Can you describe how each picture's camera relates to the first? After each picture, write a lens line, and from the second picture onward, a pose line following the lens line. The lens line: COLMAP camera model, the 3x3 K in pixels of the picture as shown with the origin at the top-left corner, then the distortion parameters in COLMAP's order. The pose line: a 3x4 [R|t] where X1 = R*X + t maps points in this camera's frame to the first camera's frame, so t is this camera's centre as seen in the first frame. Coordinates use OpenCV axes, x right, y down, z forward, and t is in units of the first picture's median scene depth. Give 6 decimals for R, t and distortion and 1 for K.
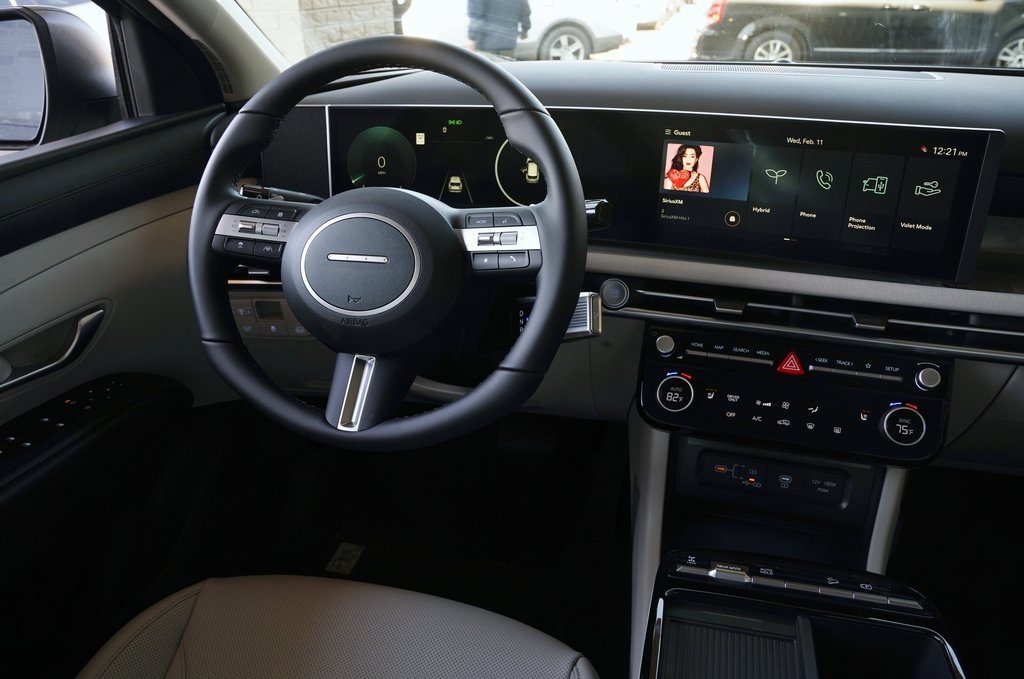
lens RADIAL K [[704.9, 0, 511.9], [0, 704.9, 343.0], [0, 0, 1]] dist [-0.124103, 0.076218]
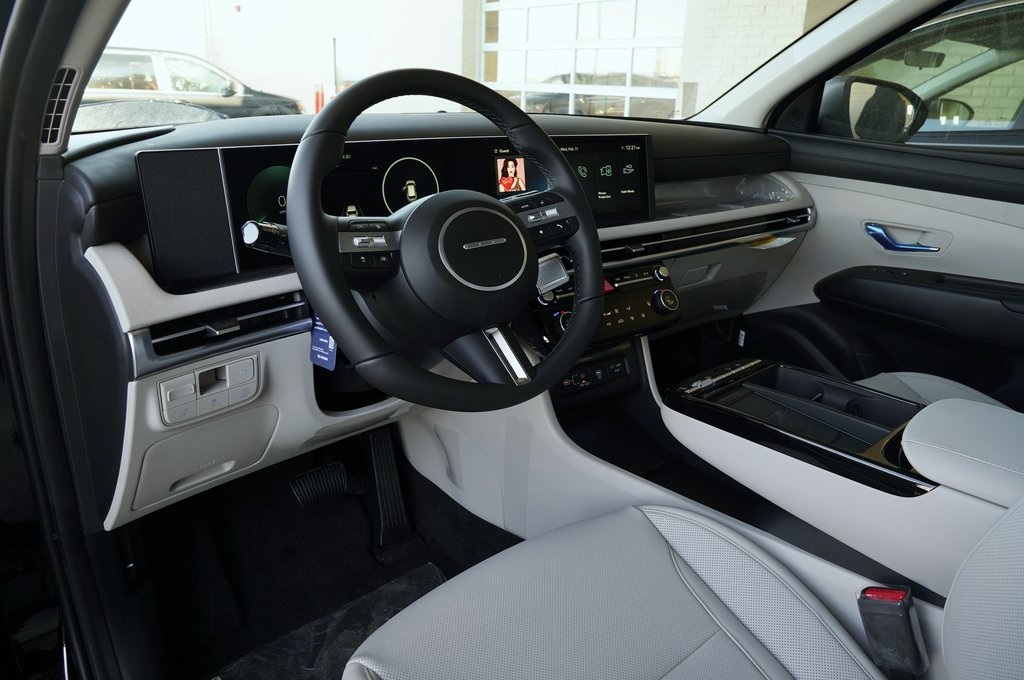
lens RADIAL K [[704.9, 0, 516.7], [0, 704.9, 347.0], [0, 0, 1]] dist [-0.124103, 0.076218]
pose [[0.544502, -0.253723, 0.799464, -1.014880], [0.350496, 0.934770, 0.057948, -0.004739], [-0.762017, 0.248656, 0.597913, 0.242287]]
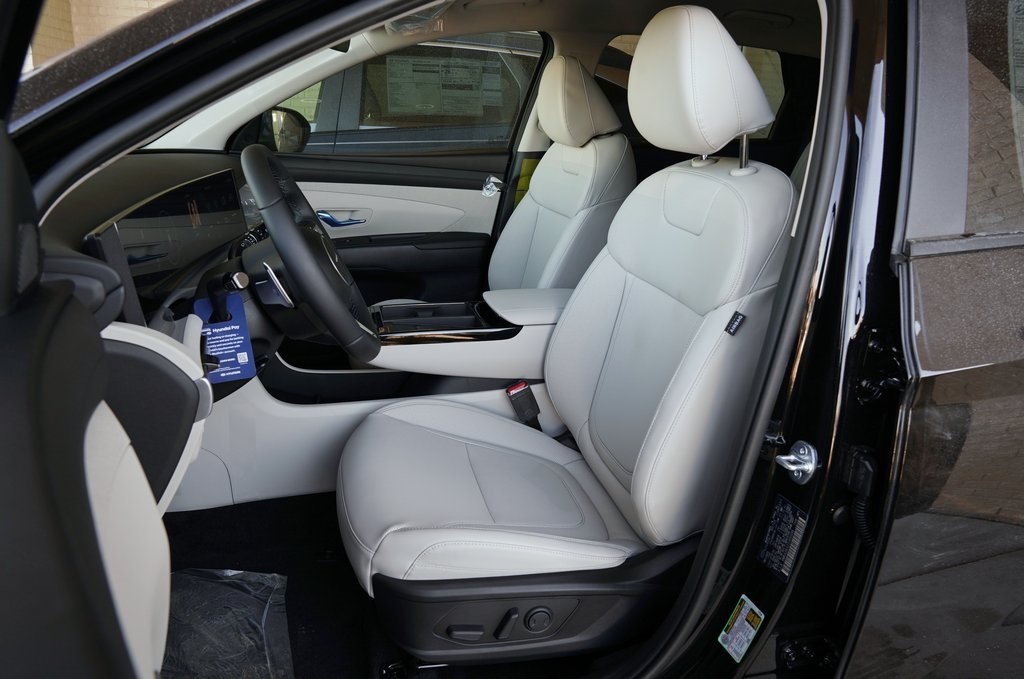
lens RADIAL K [[704.9, 0, 507.3], [0, 704.9, 336.6], [0, 0, 1]] dist [-0.124103, 0.076218]
pose [[-0.486024, -0.272134, 0.830496, -1.778242], [0.364218, 0.800756, 0.475537, -0.619408], [-0.794434, 0.533604, -0.290071, 1.185117]]
